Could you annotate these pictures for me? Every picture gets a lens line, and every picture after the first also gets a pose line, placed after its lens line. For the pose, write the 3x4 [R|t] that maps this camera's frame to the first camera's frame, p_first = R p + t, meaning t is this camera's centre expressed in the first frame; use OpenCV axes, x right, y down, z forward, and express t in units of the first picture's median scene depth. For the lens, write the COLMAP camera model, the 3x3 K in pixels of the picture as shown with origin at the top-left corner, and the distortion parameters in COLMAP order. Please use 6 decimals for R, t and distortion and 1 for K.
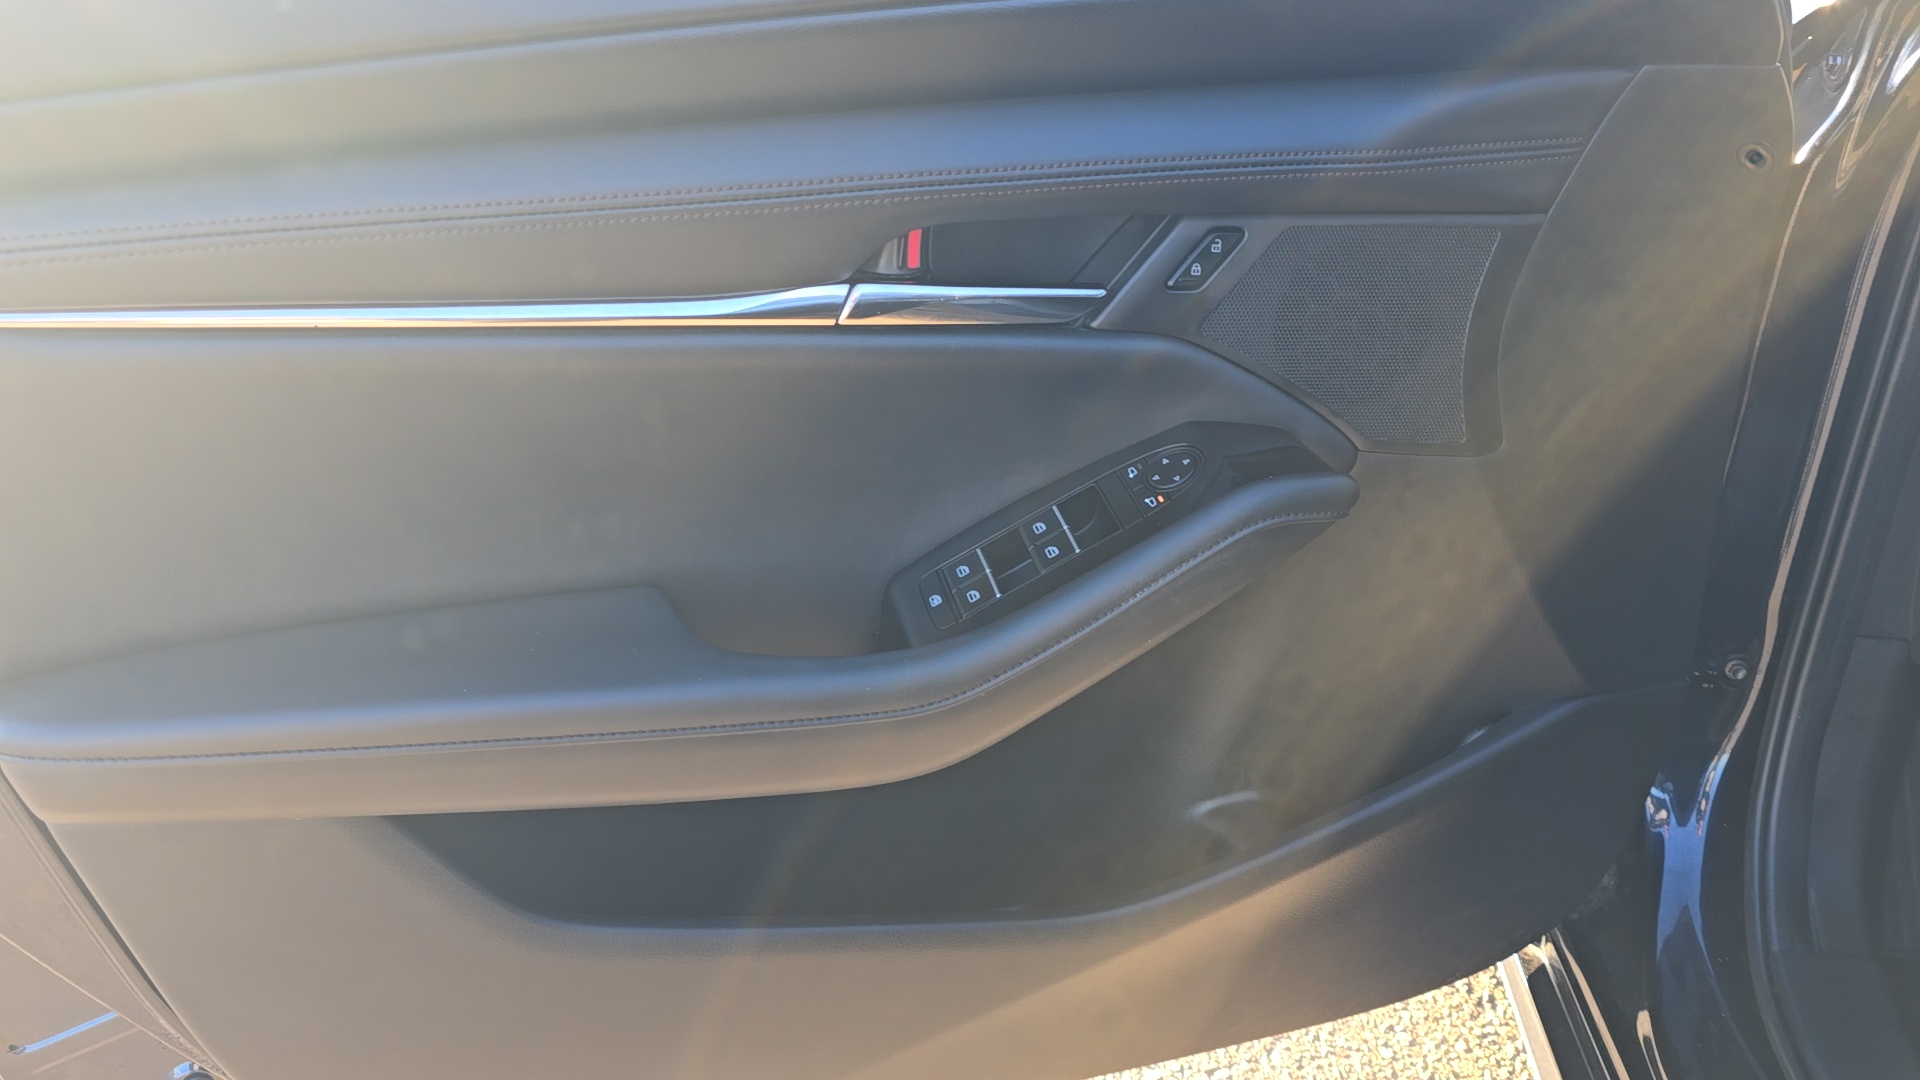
lens RADIAL K [[1595.7, 0, 960.0], [0, 1595.7, 540.0], [0, 0, 1]] dist [-0.019076, -0.004696]
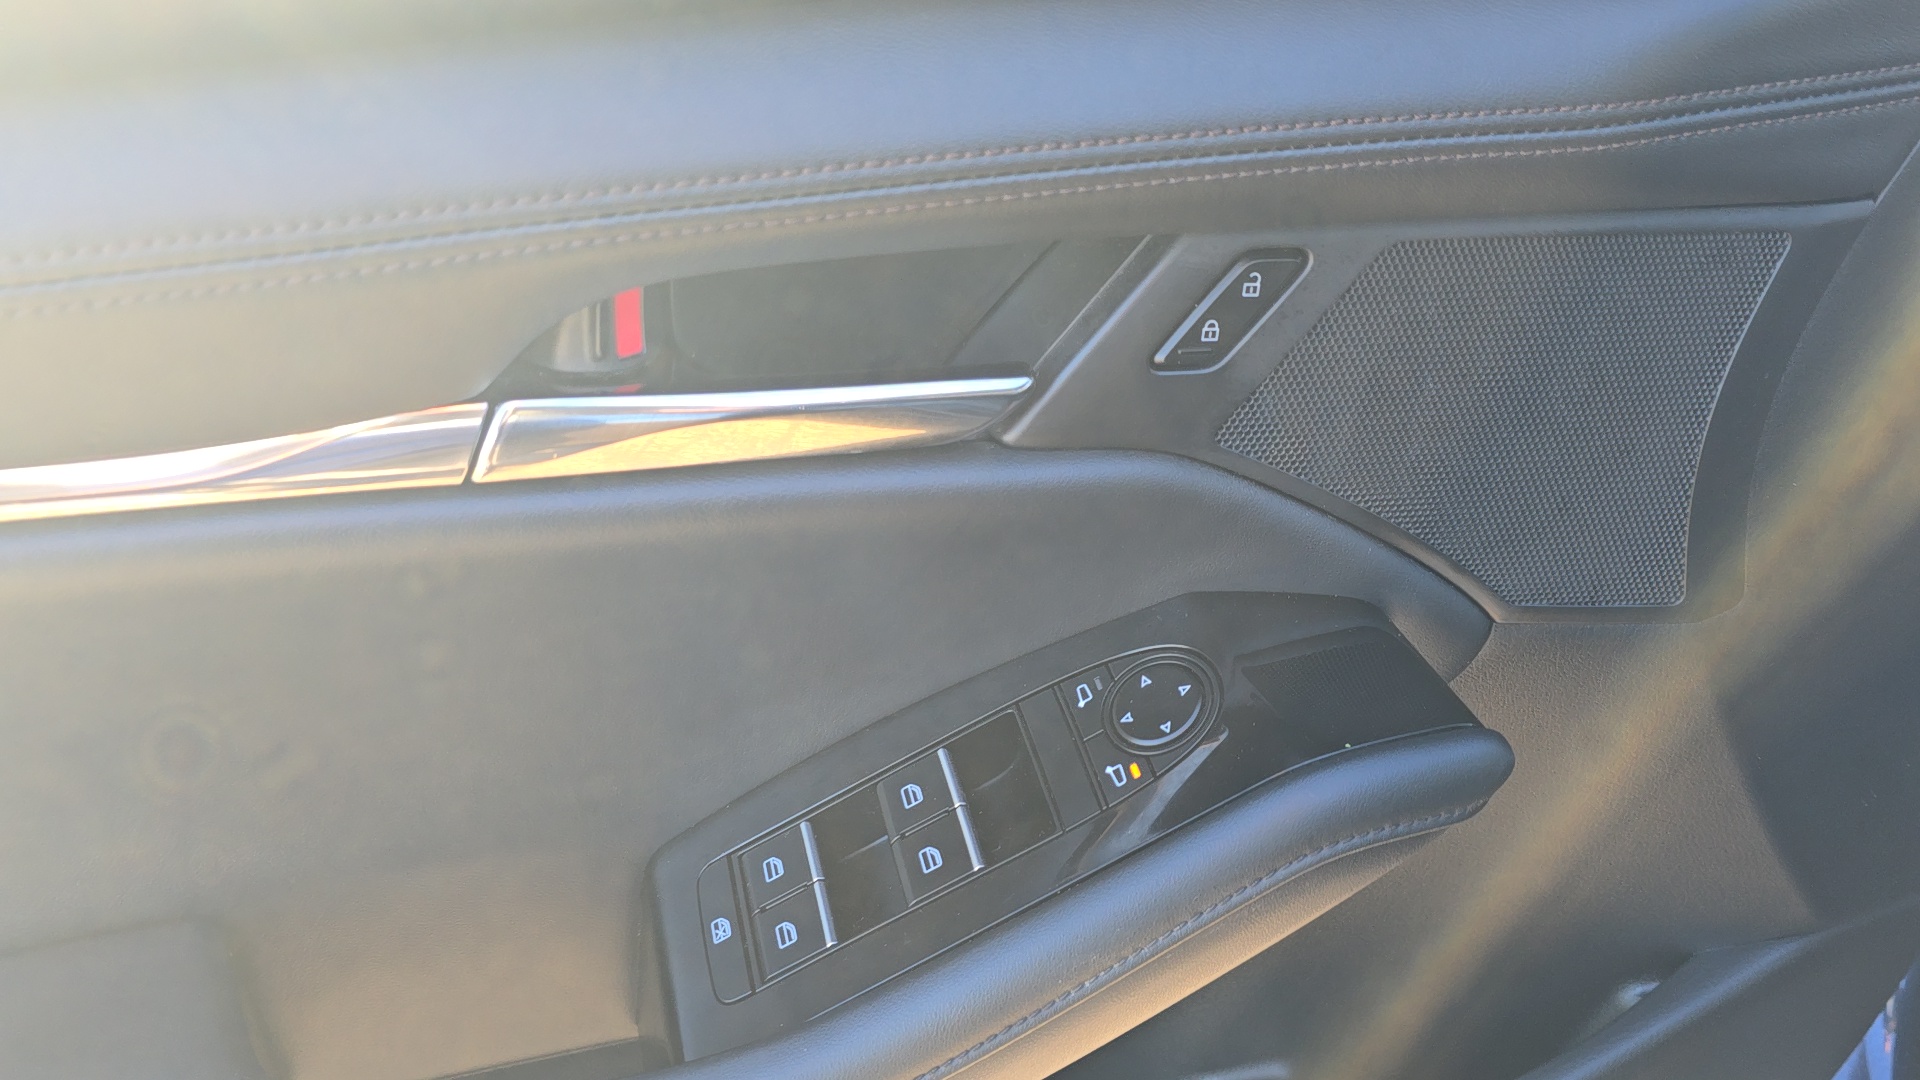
lens RADIAL K [[1595.7, 0, 960.0], [0, 1595.7, 540.0], [0, 0, 1]] dist [-0.019076, -0.004696]
pose [[0.999997, -0.000807, 0.002165, 0.066904], [0.000512, 0.991118, 0.132987, -0.171183], [-0.002253, -0.132986, 0.991115, 0.486441]]
